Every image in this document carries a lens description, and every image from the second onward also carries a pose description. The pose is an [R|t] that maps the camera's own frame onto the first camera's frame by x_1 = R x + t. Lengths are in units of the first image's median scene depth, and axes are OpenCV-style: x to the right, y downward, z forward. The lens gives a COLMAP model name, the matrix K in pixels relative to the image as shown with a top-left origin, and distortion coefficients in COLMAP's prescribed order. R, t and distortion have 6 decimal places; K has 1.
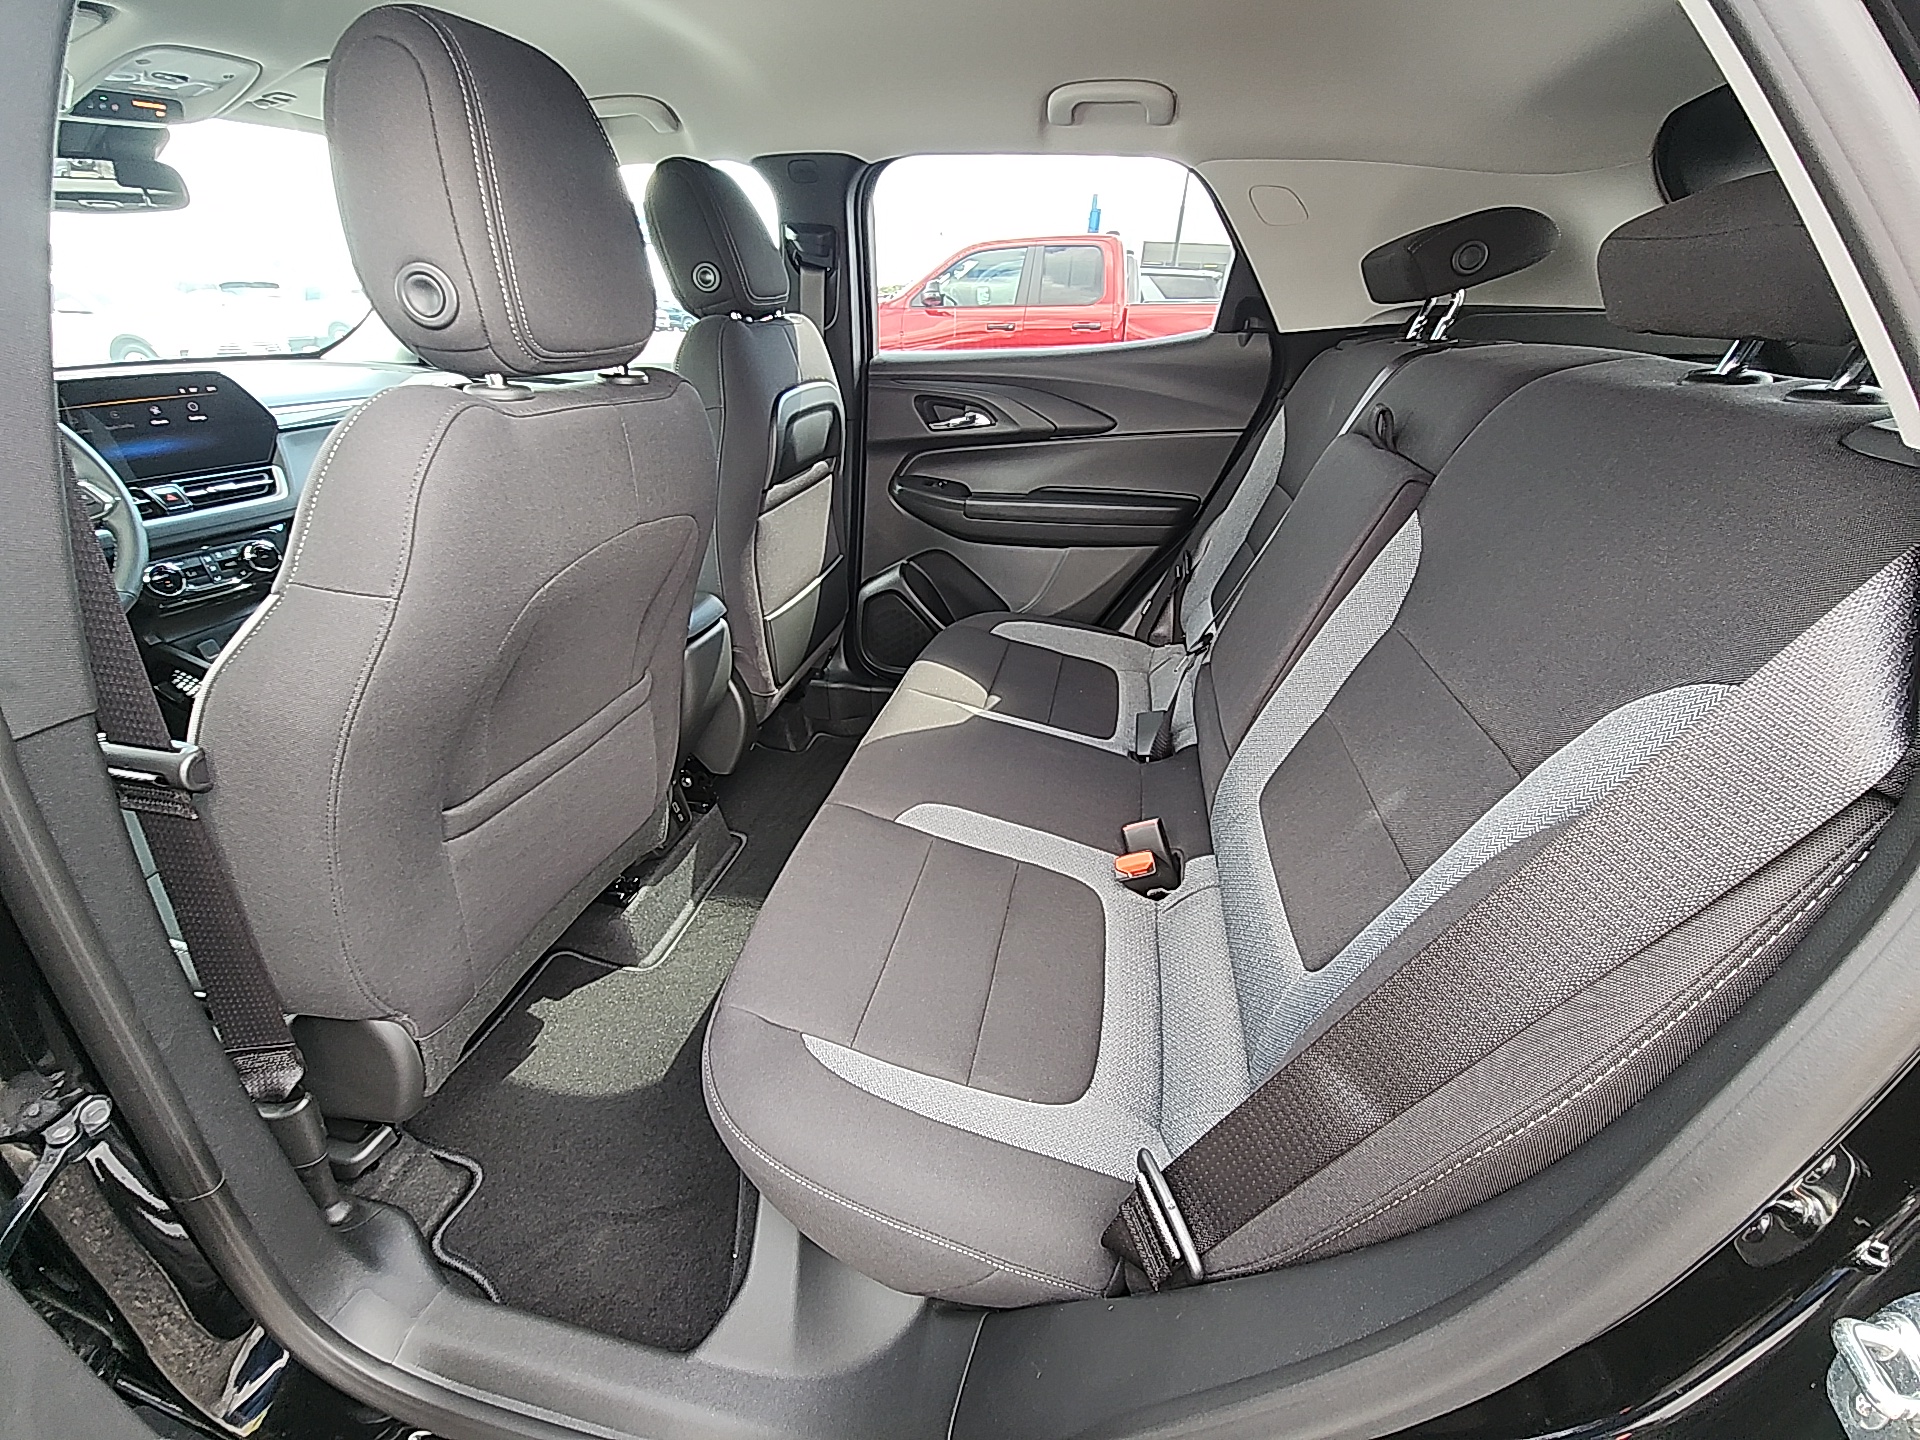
lens RADIAL K [[772.8, 0, 954.3], [0, 772.8, 697.3], [0, 0, 1]] dist [0.001668, 0.000078]
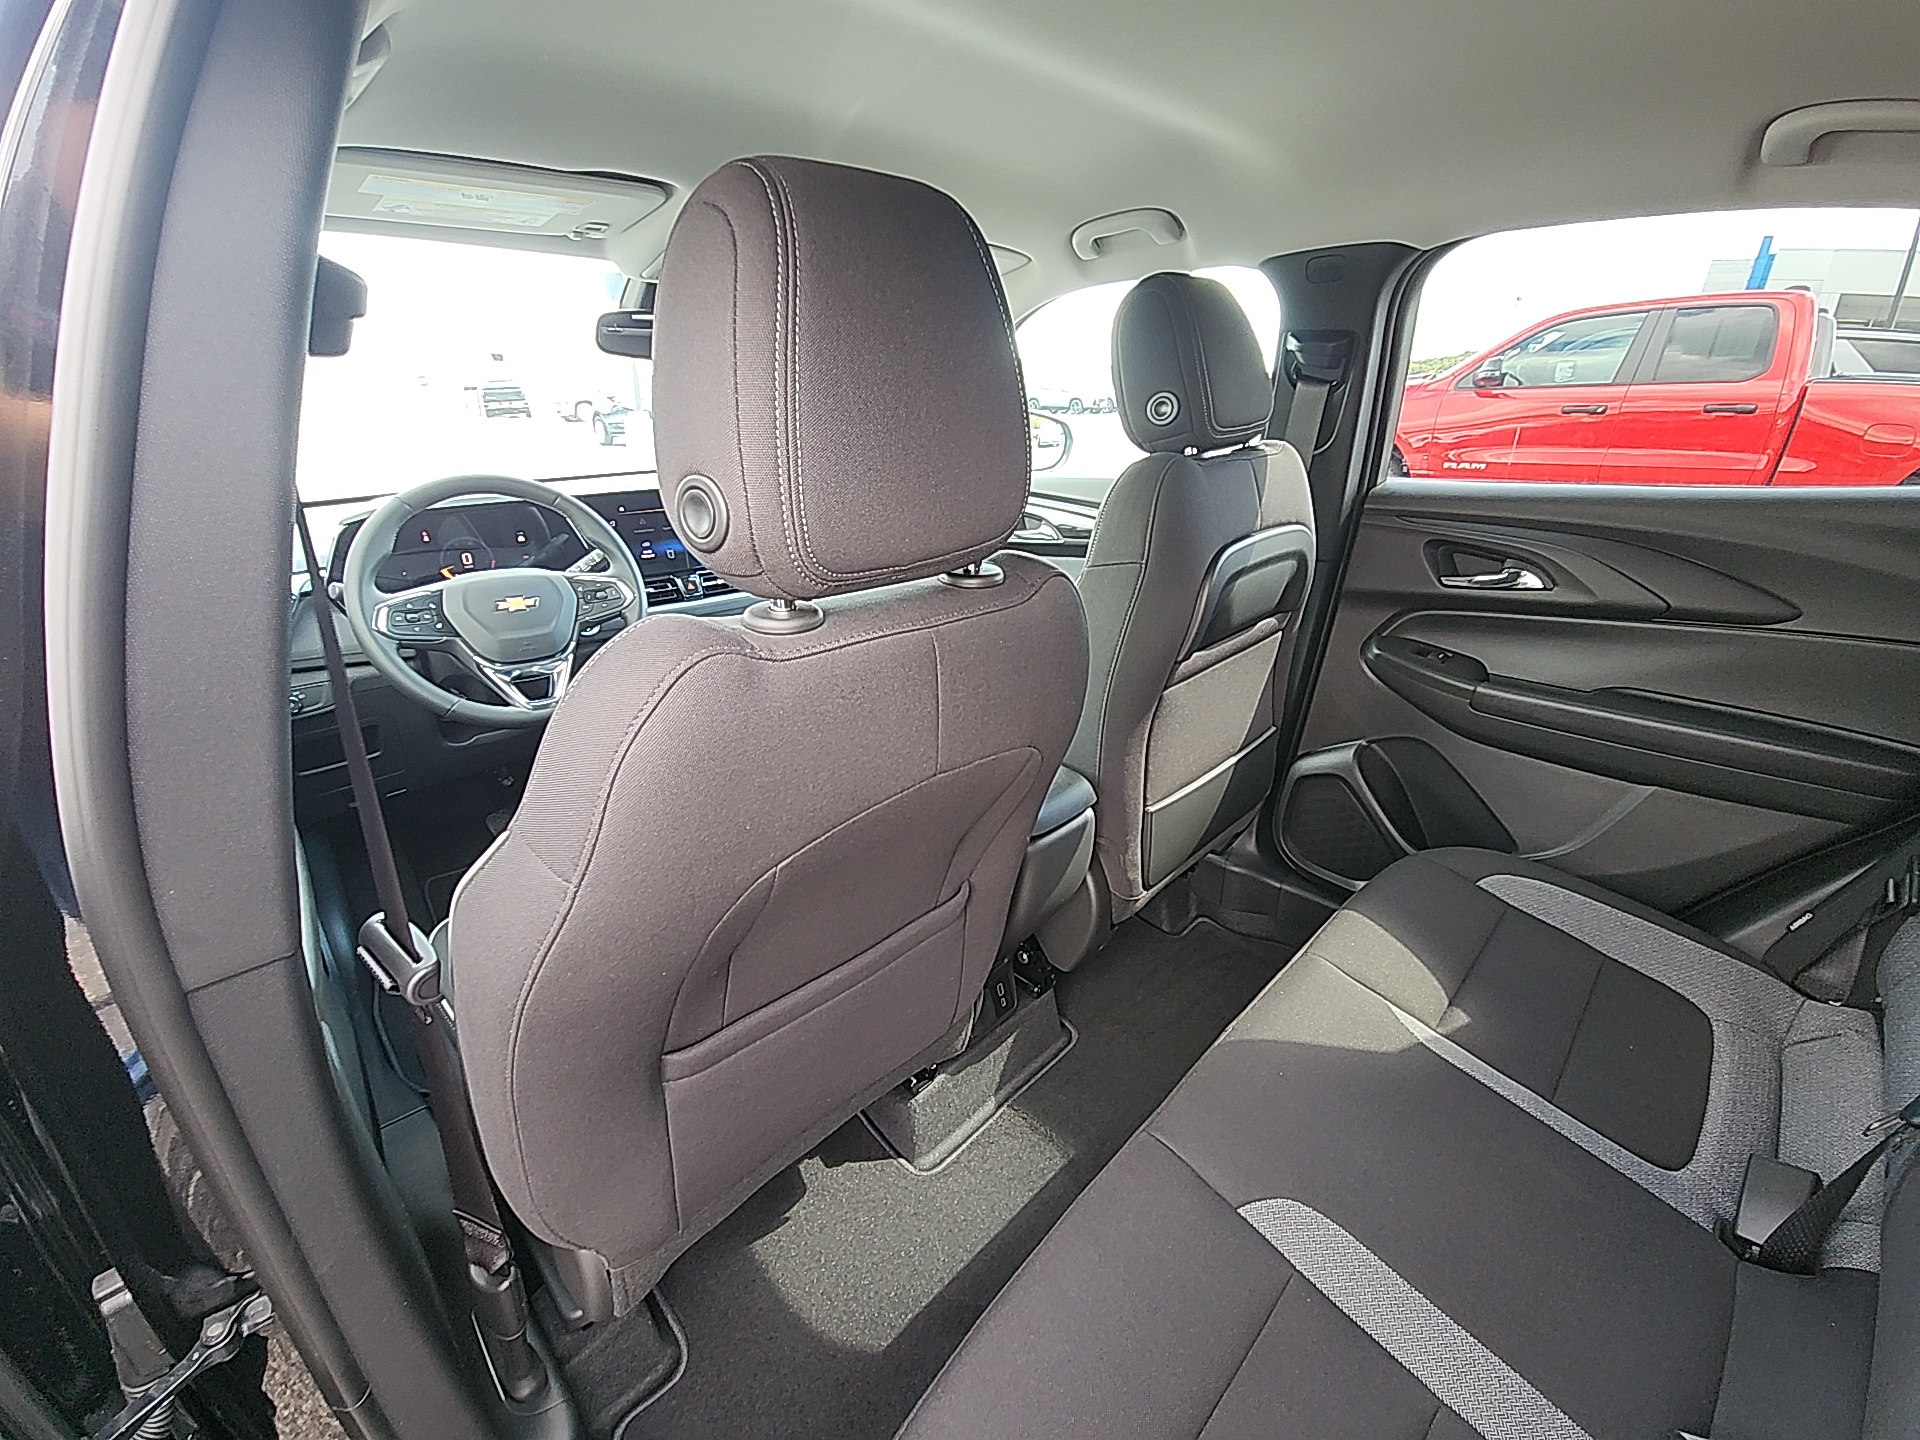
lens RADIAL K [[777.5, 0, 952.5], [0, 777.5, 701.8], [0, 0, 1]] dist [0.014316, -0.009910]
pose [[0.830608, 0.190042, -0.523425, -0.008327], [-0.233496, 0.972199, -0.017548, -0.136465], [0.505539, 0.136793, 0.851891, 0.174046]]
